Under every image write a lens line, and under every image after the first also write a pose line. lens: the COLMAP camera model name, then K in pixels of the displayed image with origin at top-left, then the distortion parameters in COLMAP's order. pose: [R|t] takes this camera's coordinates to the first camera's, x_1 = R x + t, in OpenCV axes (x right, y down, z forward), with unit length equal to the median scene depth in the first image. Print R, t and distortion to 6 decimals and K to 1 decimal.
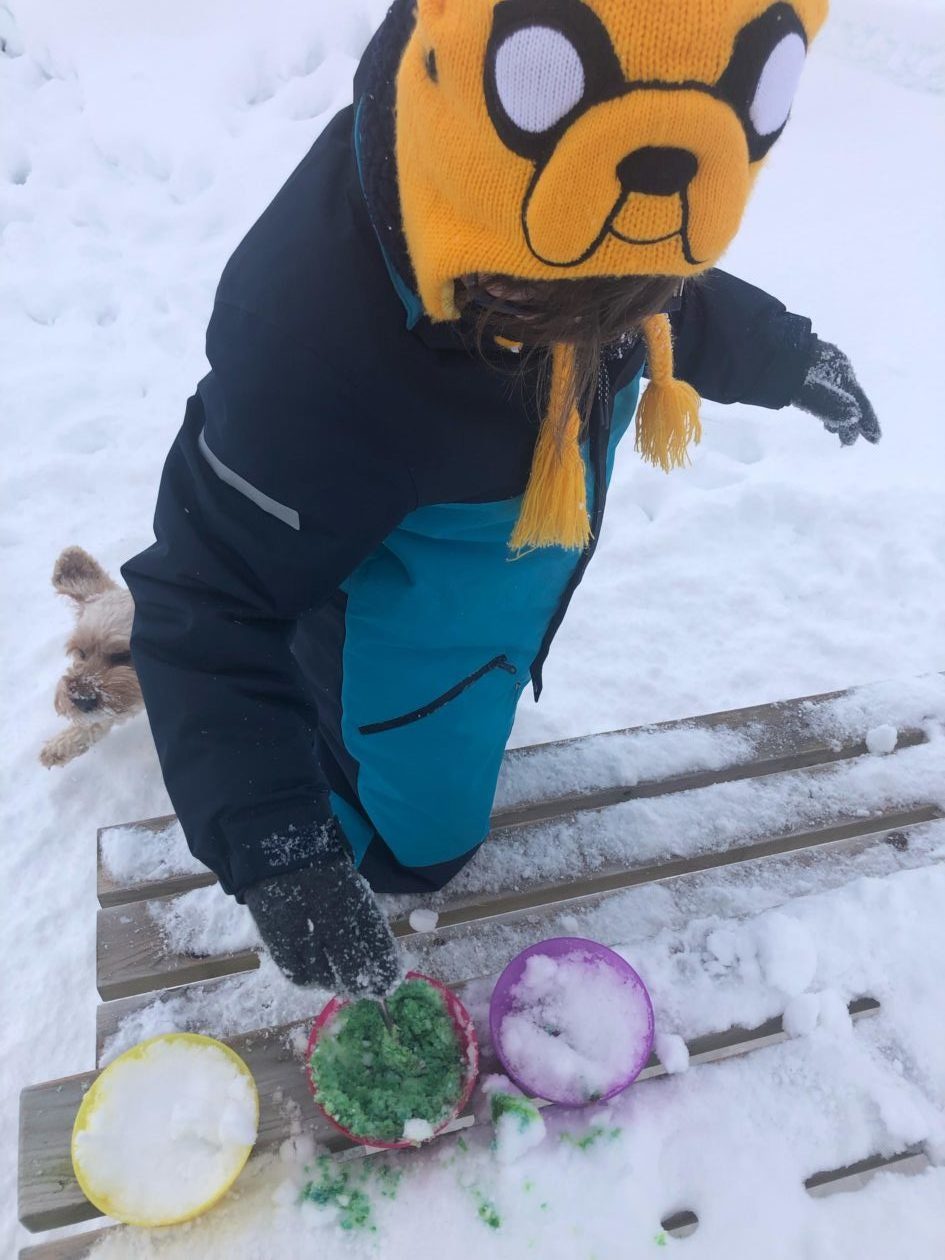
lens RADIAL K [[1015.8, 0, 471.4], [0, 1015.8, 627.7], [0, 0, 1]] dist [0.005397, -0.008722]
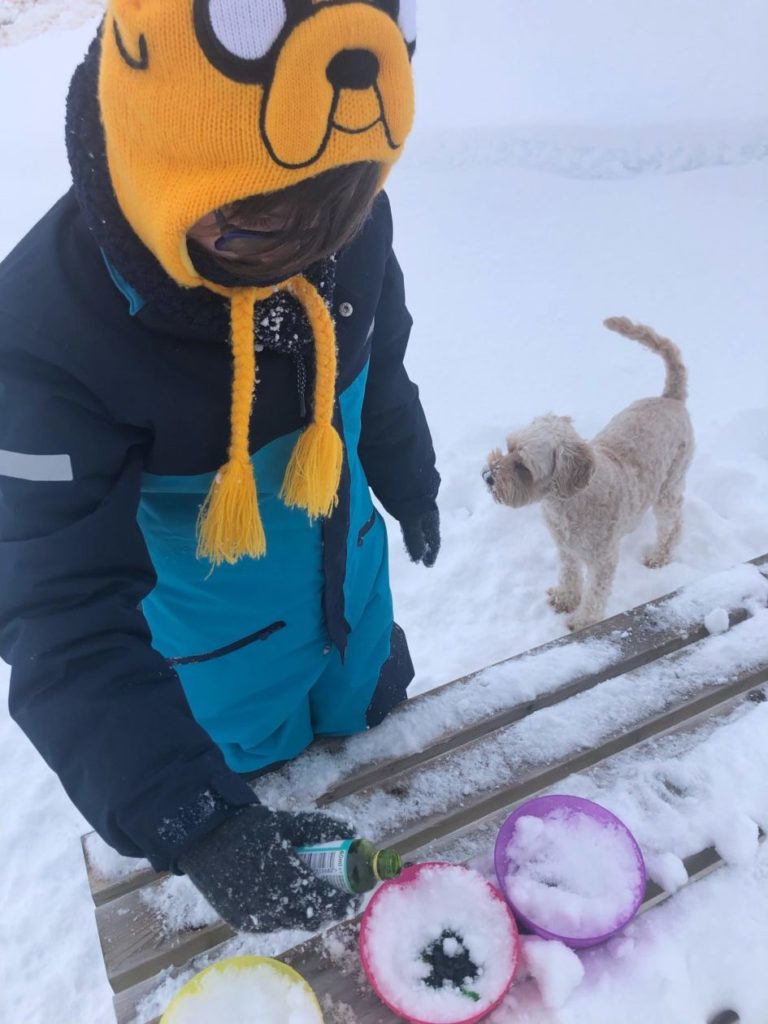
lens RADIAL K [[825.5, 0, 378.7], [0, 825.5, 509.0], [0, 0, 1]] dist [0.005397, -0.008722]
pose [[0.976729, -0.187084, 0.104877, -0.081478], [0.202974, 0.964279, -0.170196, 0.075075], [-0.069289, 0.187523, 0.979813, 0.035939]]
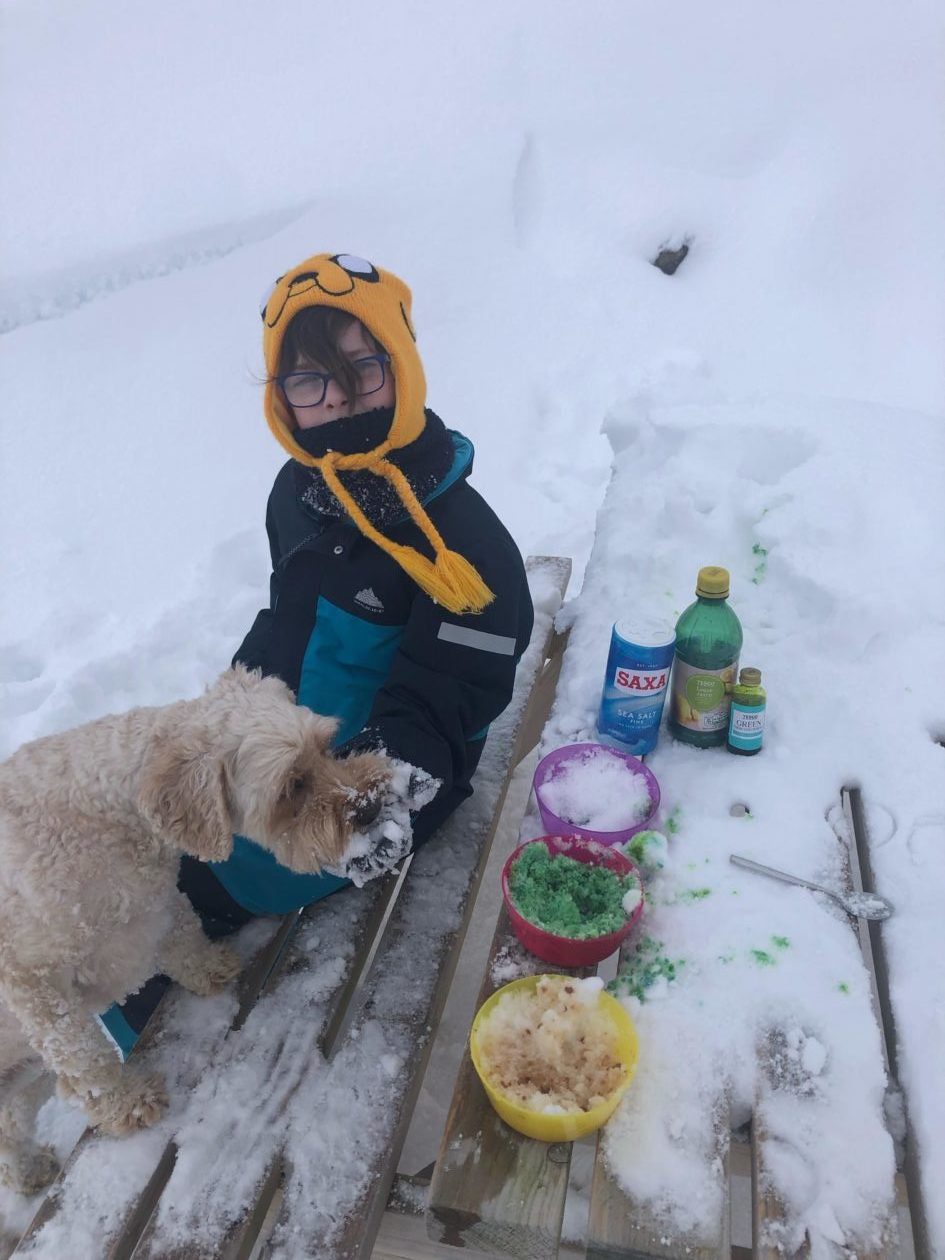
lens RADIAL K [[1015.8, 0, 472.8], [0, 1015.8, 630.4], [0, 0, 1]] dist [0.005397, -0.008722]
pose [[0.463160, -0.496997, 0.733810, -0.518709], [0.664362, 0.742710, 0.083698, 0.011795], [-0.586605, 0.448750, 0.674180, 0.076777]]
